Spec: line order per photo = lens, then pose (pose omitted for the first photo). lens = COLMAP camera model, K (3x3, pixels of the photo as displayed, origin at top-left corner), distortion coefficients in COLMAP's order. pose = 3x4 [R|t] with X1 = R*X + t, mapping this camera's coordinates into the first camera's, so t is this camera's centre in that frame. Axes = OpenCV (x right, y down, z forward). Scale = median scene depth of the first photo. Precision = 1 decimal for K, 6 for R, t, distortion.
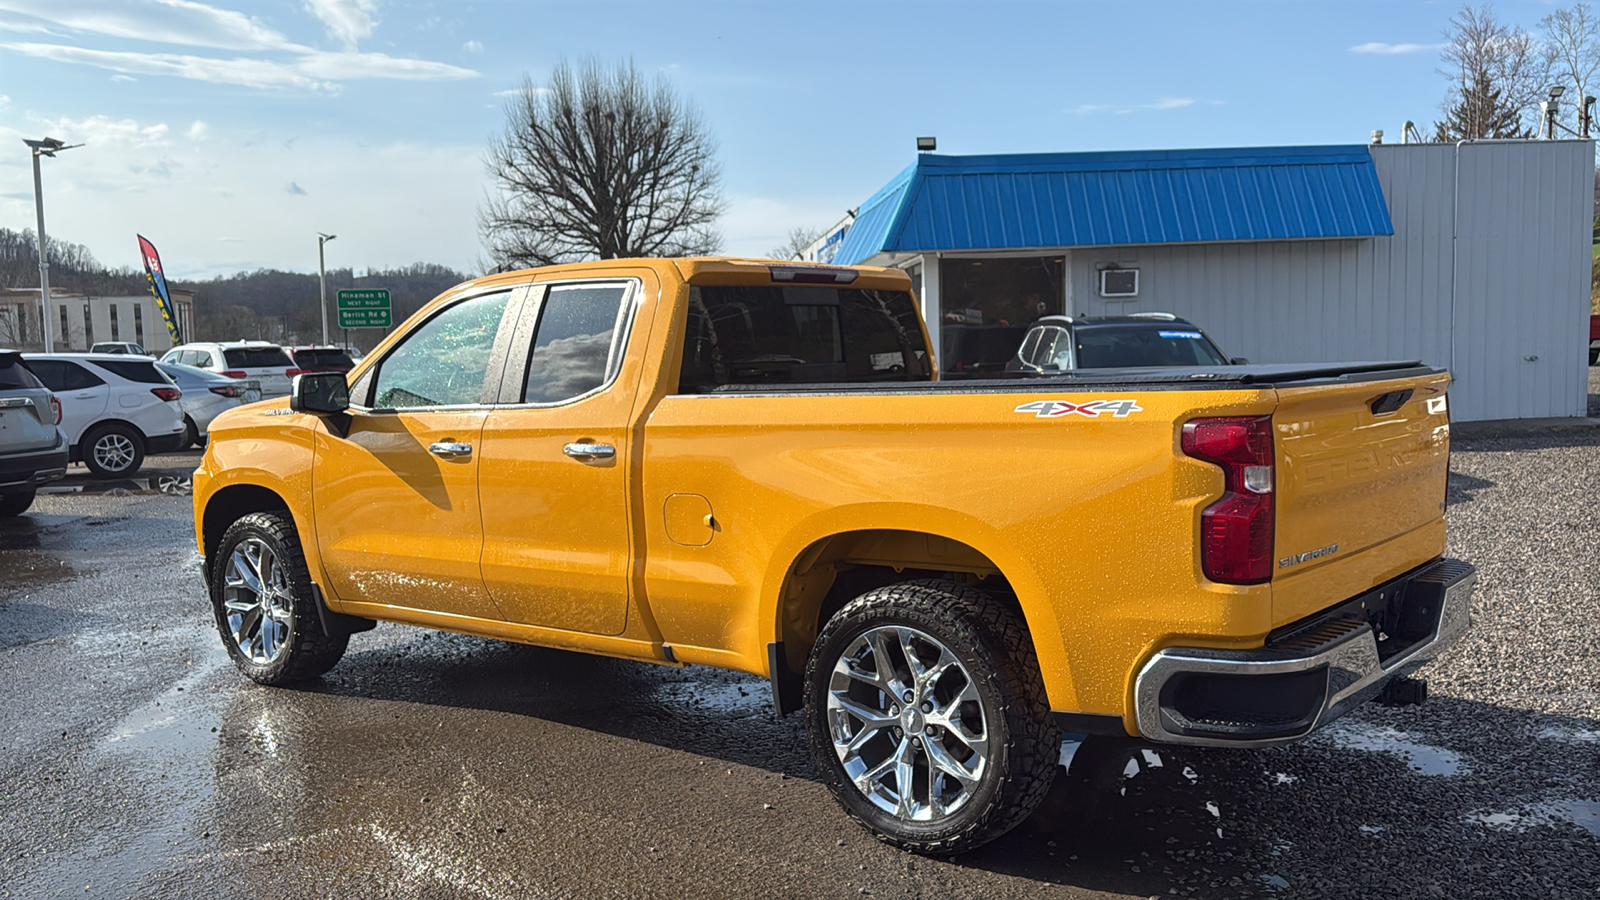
lens RADIAL K [[1372.9, 0, 777.4], [0, 1372.9, 482.0], [0, 0, 1]] dist [0.107360, -0.154331]
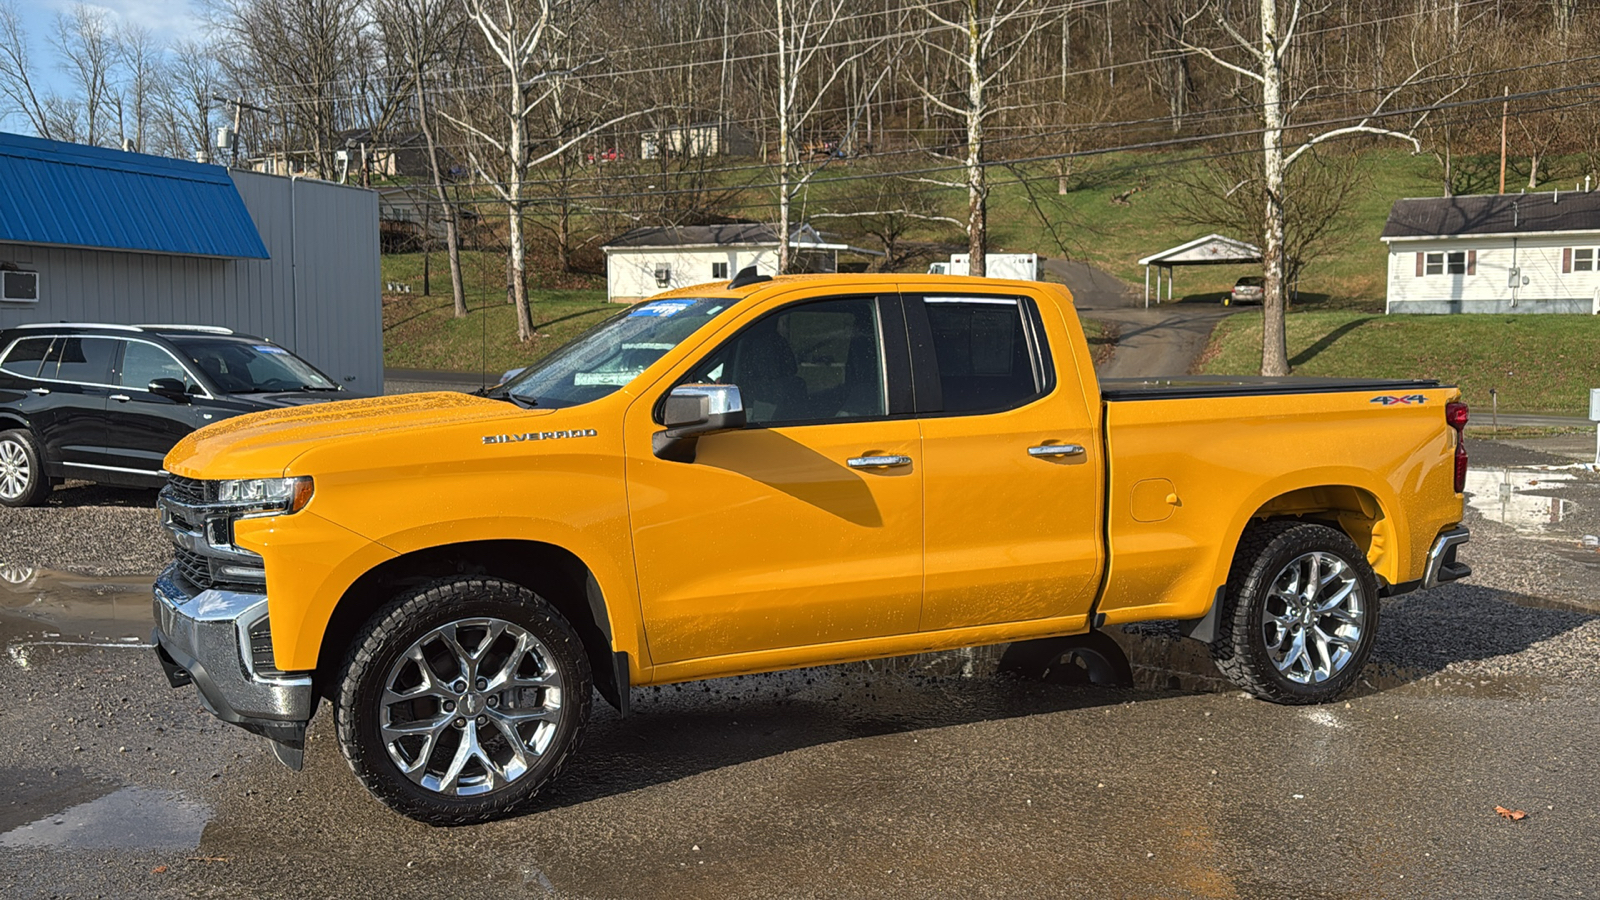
lens RADIAL K [[1389.4, 0, 792.5], [0, 1389.4, 488.8], [0, 0, 1]] dist [0.114525, -0.187528]
pose [[0.419567, -0.066378, 0.905294, -1.209862], [0.077537, 0.996298, 0.037115, -0.049075], [-0.904407, 0.054621, 0.423161, 0.700154]]
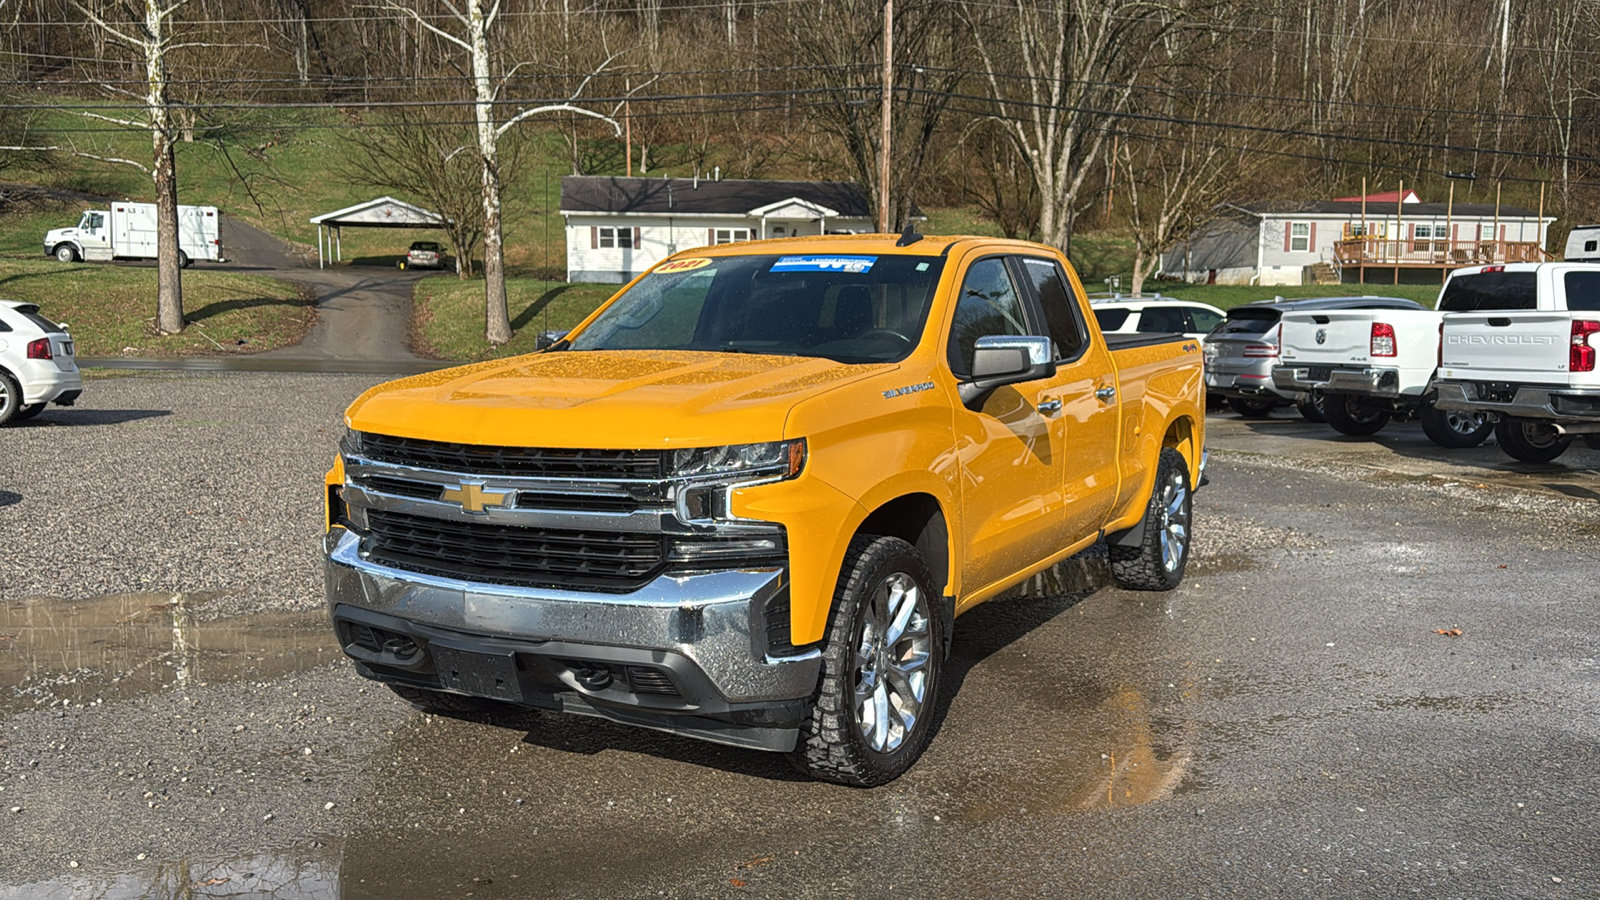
lens RADIAL K [[1397.5, 0, 808.4], [0, 1397.5, 476.8], [0, 0, 1]] dist [0.181177, -0.359762]
pose [[-0.213093, -0.087709, 0.973087, -1.347847], [0.098213, 0.988995, 0.110650, -0.116726], [-0.972083, 0.119148, -0.202134, 1.521738]]
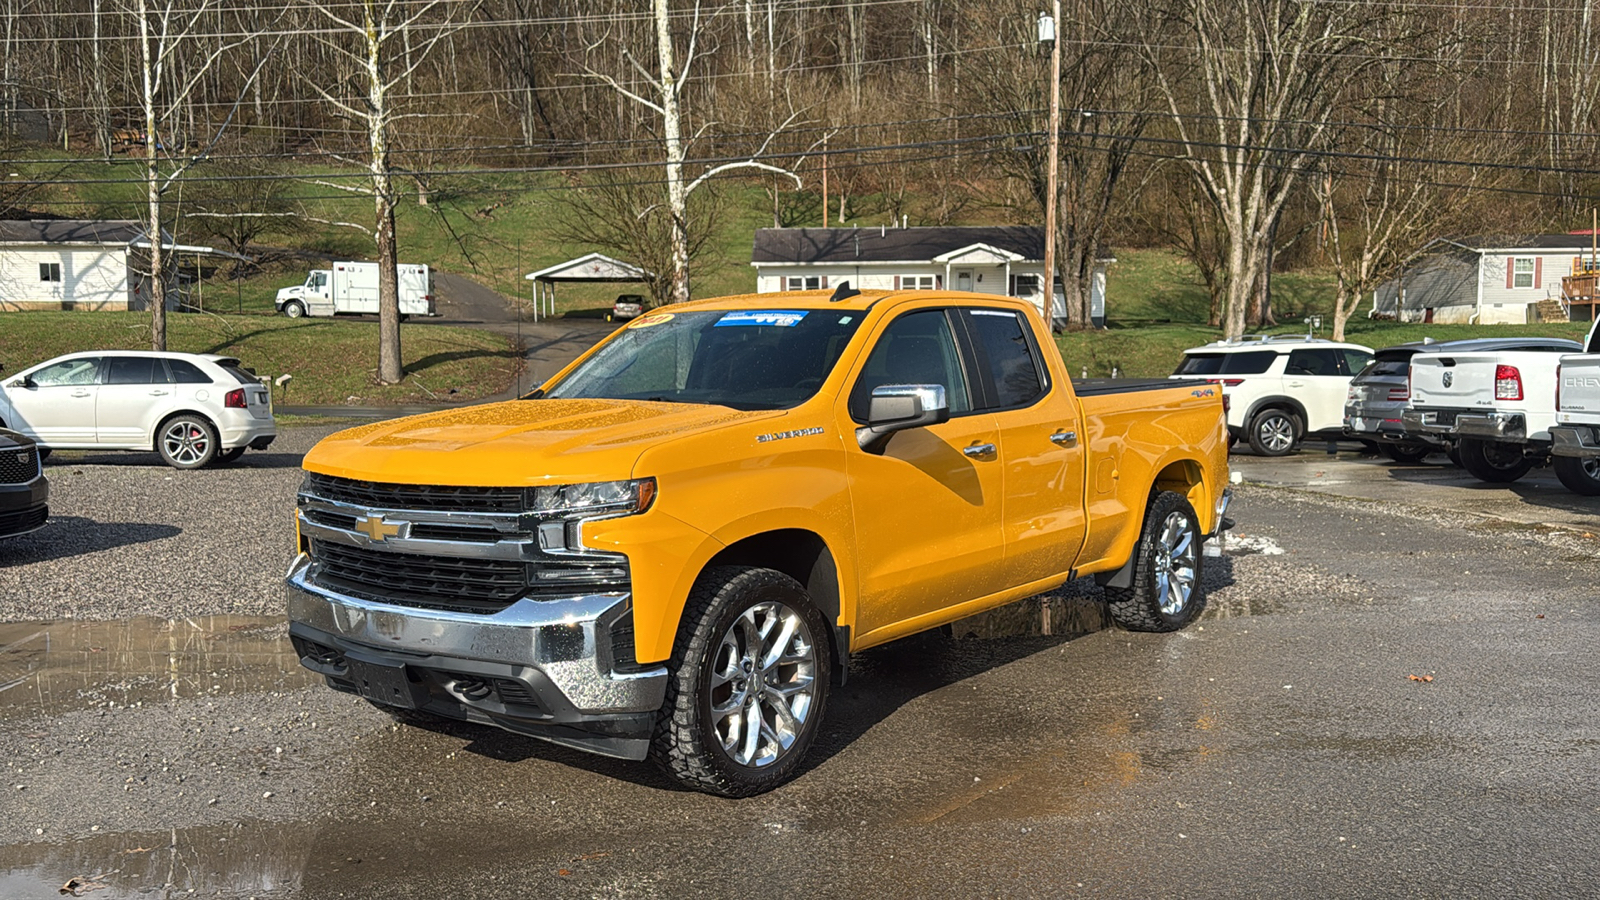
lens RADIAL K [[1398.5, 0, 805.3], [0, 1398.5, 489.6], [0, 0, 1]] dist [0.170179, -0.314532]
pose [[-0.057067, -0.066365, 0.996162, -1.467914], [0.105018, 0.991854, 0.072095, -0.096009], [-0.992832, 0.108729, -0.049632, 1.298989]]
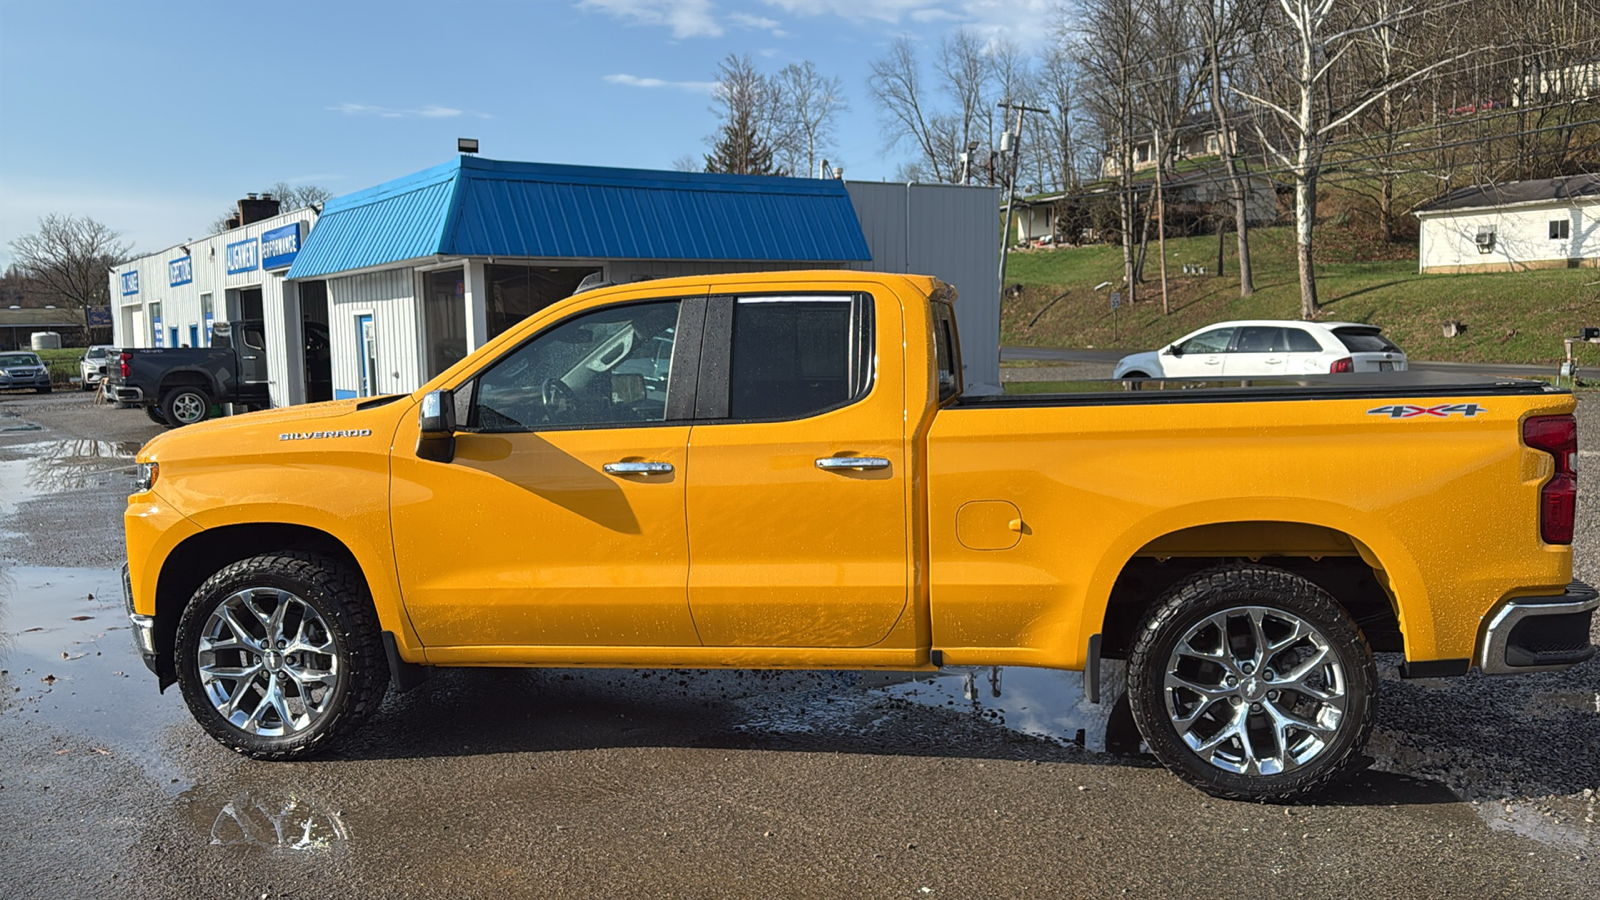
lens RADIAL K [[1372.9, 0, 777.4], [0, 1372.9, 482.0], [0, 0, 1]] dist [0.107360, -0.154331]
pose [[0.872337, -0.043501, 0.486966, -0.653602], [0.045404, 0.998937, 0.007901, -0.019550], [-0.486793, 0.015217, 0.873385, 0.152332]]
